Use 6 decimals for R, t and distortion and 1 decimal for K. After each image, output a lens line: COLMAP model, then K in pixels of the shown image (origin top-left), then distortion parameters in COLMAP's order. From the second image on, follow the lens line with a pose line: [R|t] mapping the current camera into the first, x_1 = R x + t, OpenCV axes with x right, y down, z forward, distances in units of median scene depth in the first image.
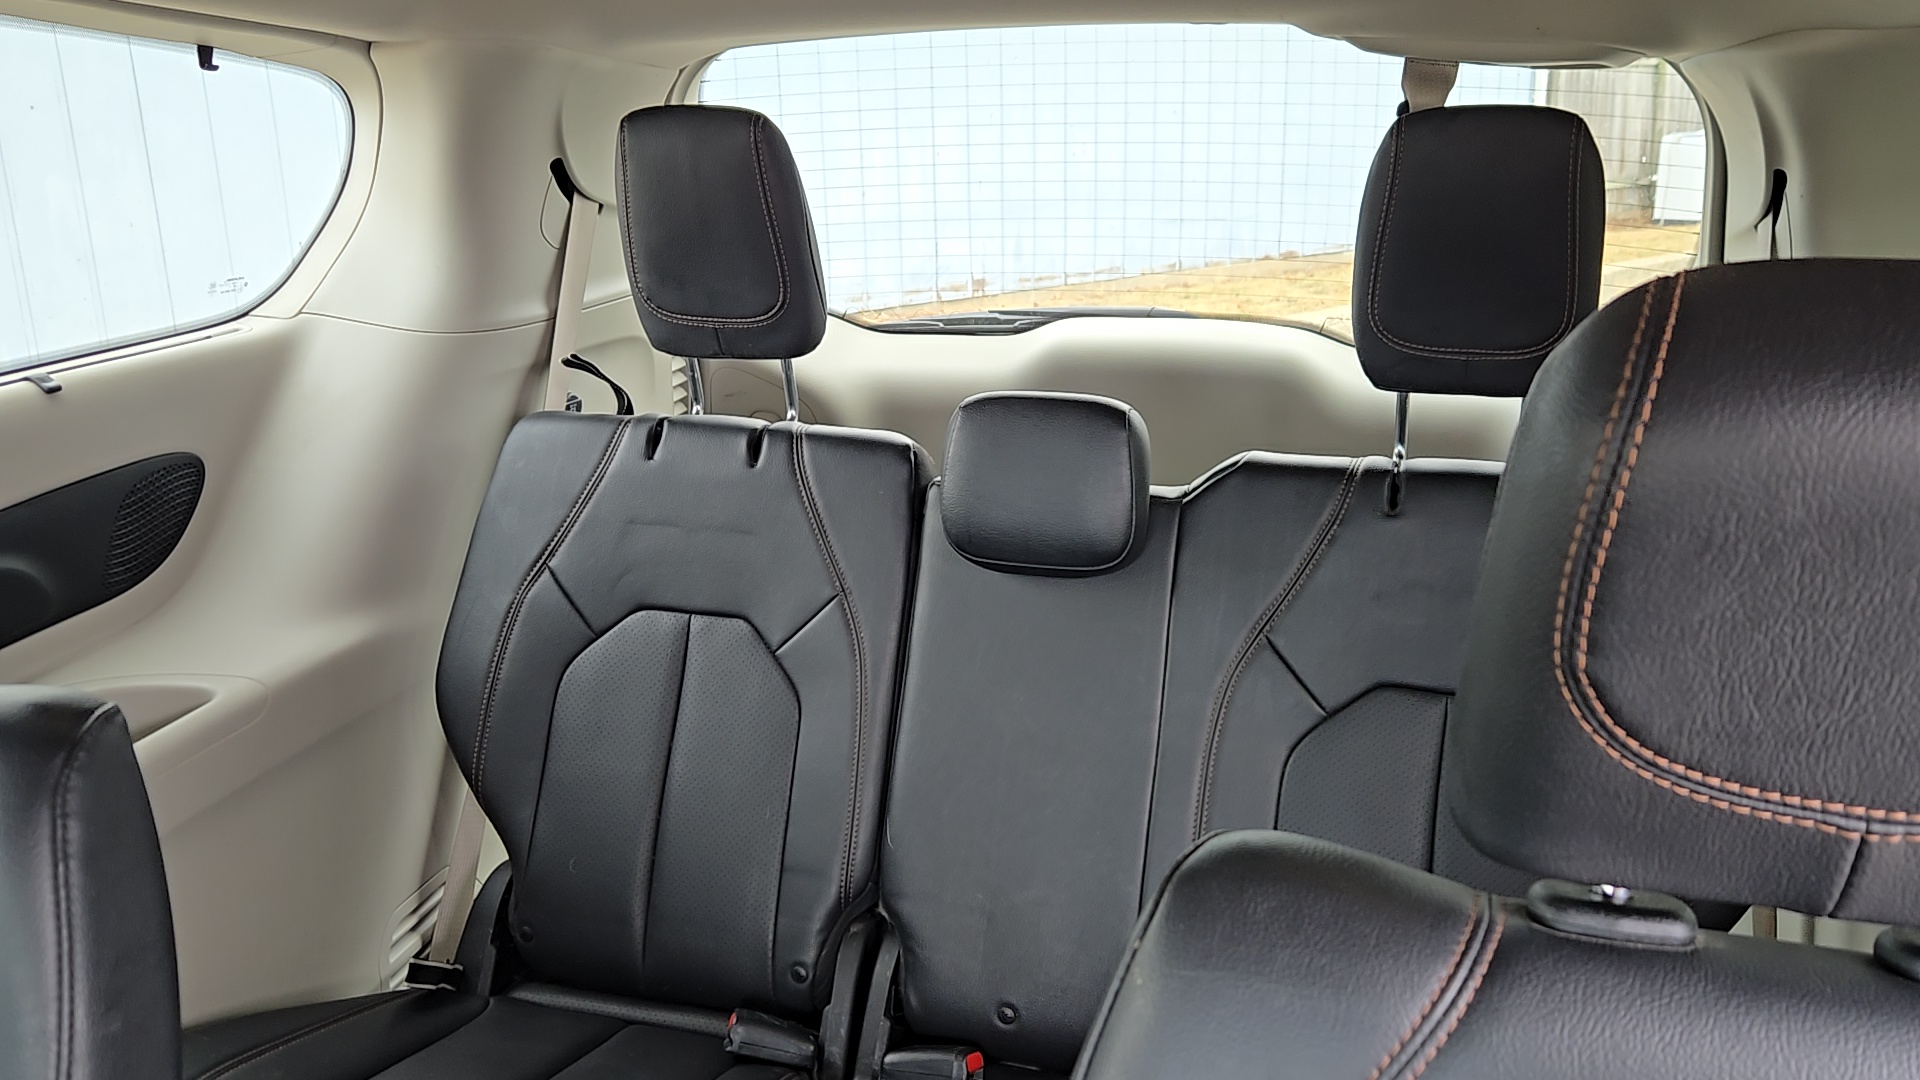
lens RADIAL K [[1601.3, 0, 956.7], [0, 1601.3, 531.6], [0, 0, 1]] dist [0.006377, 0.003780]
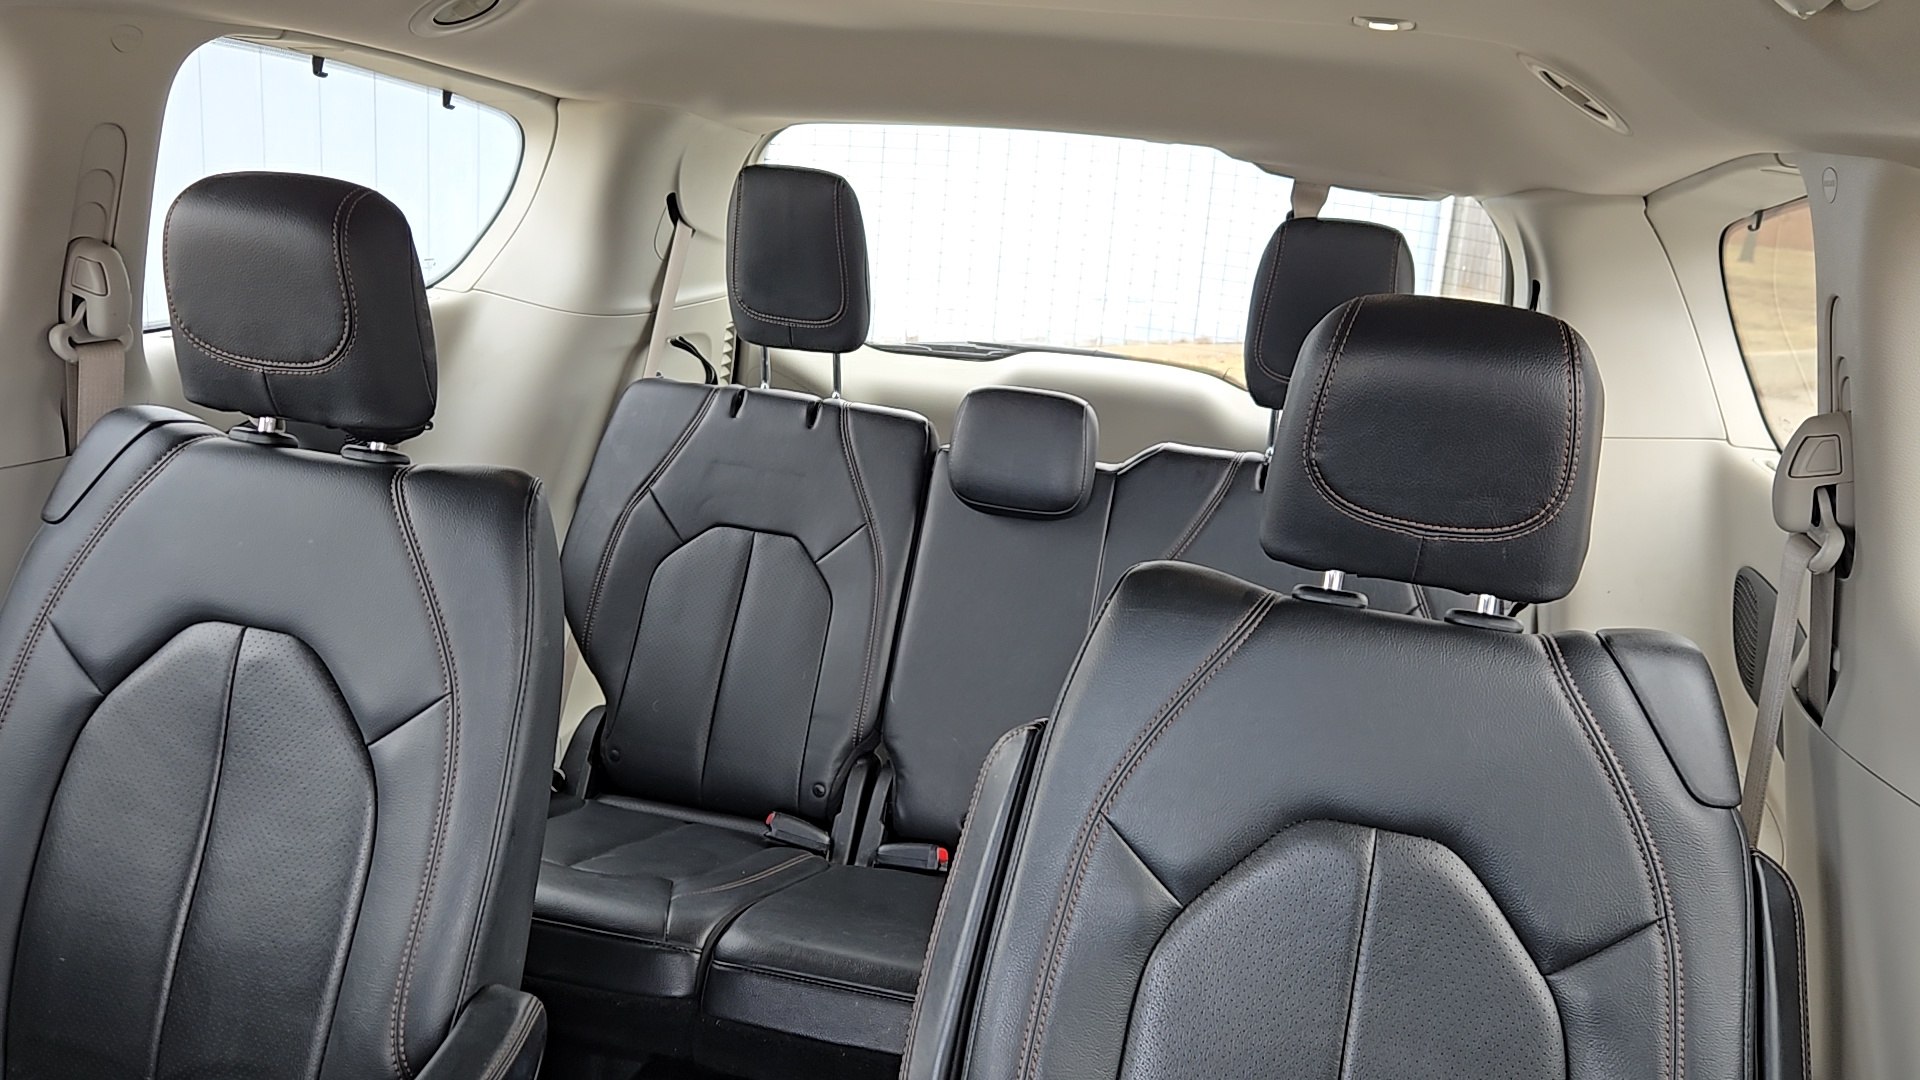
lens RADIAL K [[1604.3, 0, 960.6], [0, 1604.3, 545.9], [0, 0, 1]] dist [0.002394, -0.011232]
pose [[0.994741, 0.080300, 0.063581, -0.077162], [-0.078323, 0.996382, -0.033006, 0.095306], [-0.066002, 0.027852, 0.997431, -0.380834]]
